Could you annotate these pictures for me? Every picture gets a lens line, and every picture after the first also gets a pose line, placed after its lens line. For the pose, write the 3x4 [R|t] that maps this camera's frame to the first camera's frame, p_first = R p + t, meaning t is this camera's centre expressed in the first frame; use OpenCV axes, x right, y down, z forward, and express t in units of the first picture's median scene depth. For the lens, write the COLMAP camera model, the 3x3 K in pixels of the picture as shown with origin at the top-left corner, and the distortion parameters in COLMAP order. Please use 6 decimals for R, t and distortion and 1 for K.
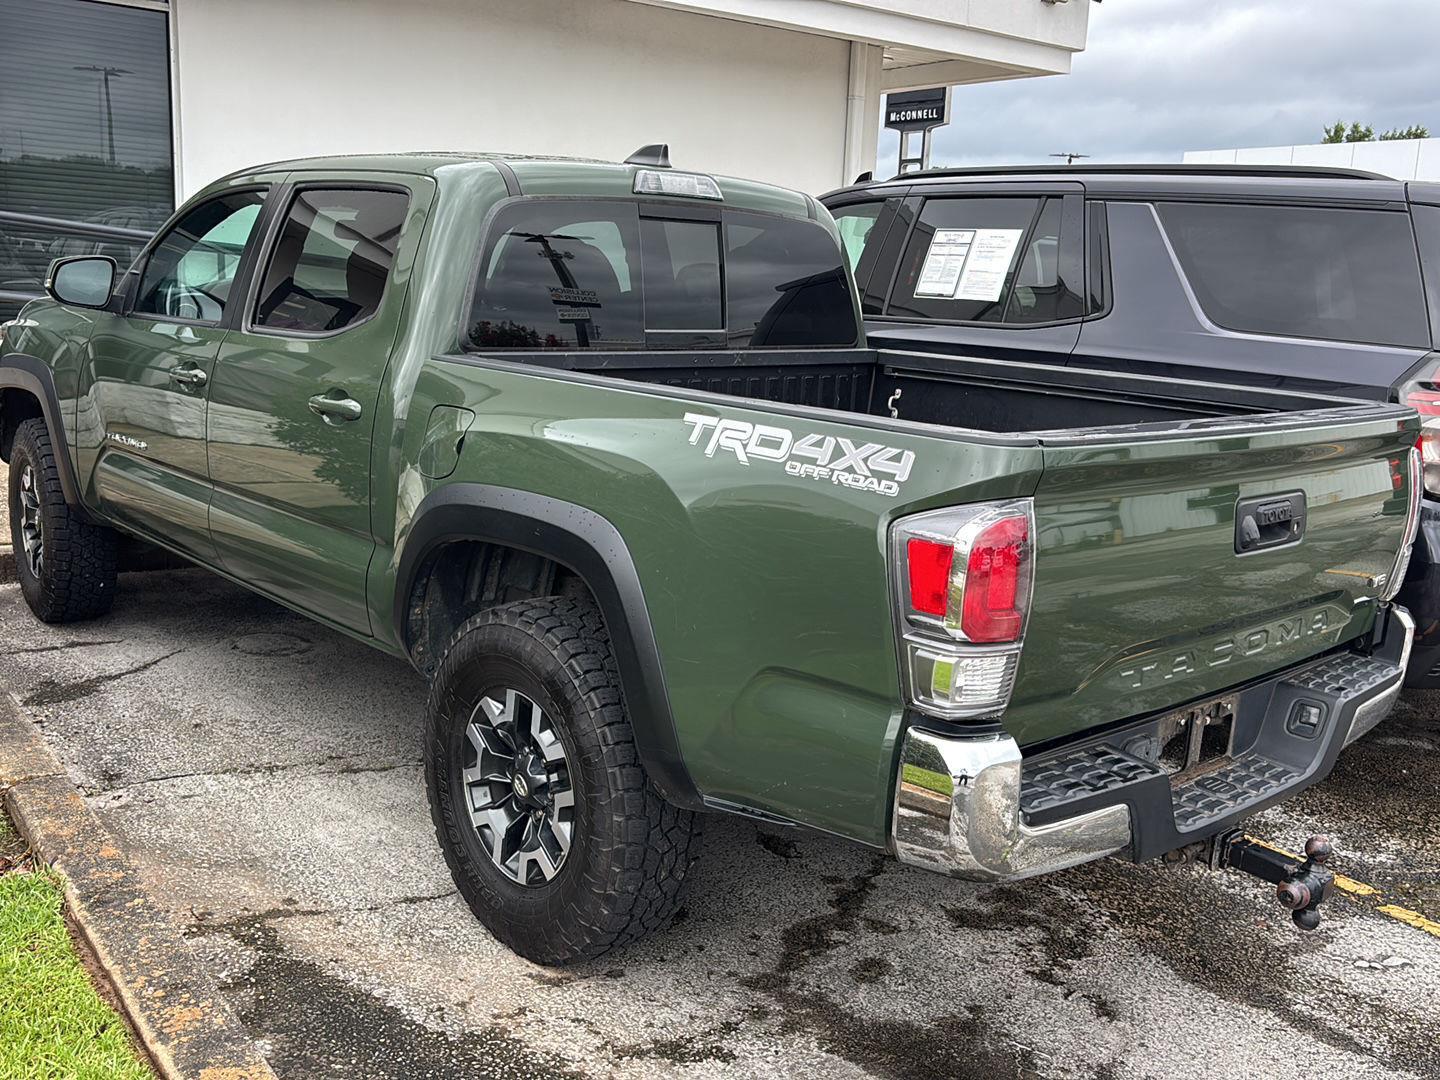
lens RADIAL K [[1403.7, 0, 720.0], [0, 1403.7, 540.0], [0, 0, 1]] dist [0.005715, 0.004625]
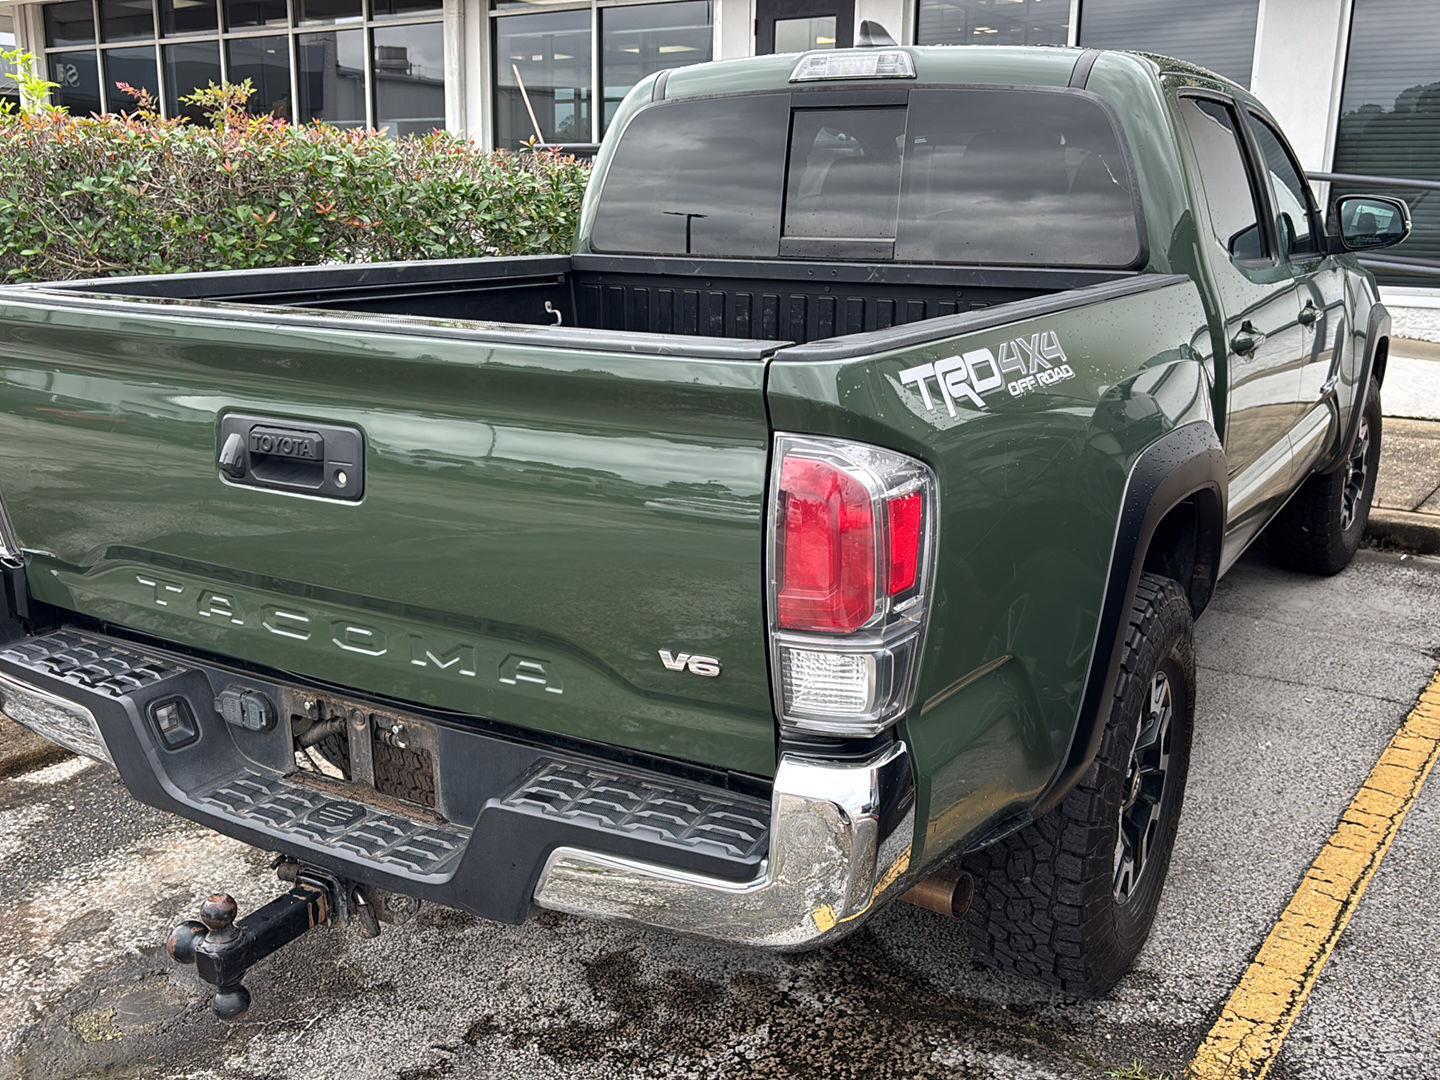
lens RADIAL K [[1403.7, 0, 720.0], [0, 1403.7, 540.0], [0, 0, 1]] dist [0.005715, 0.004625]
pose [[0.290218, 0.183962, -0.939112, 0.904431], [-0.178306, 0.974559, 0.135803, -0.084928], [0.940202, 0.128037, 0.315636, 0.787661]]
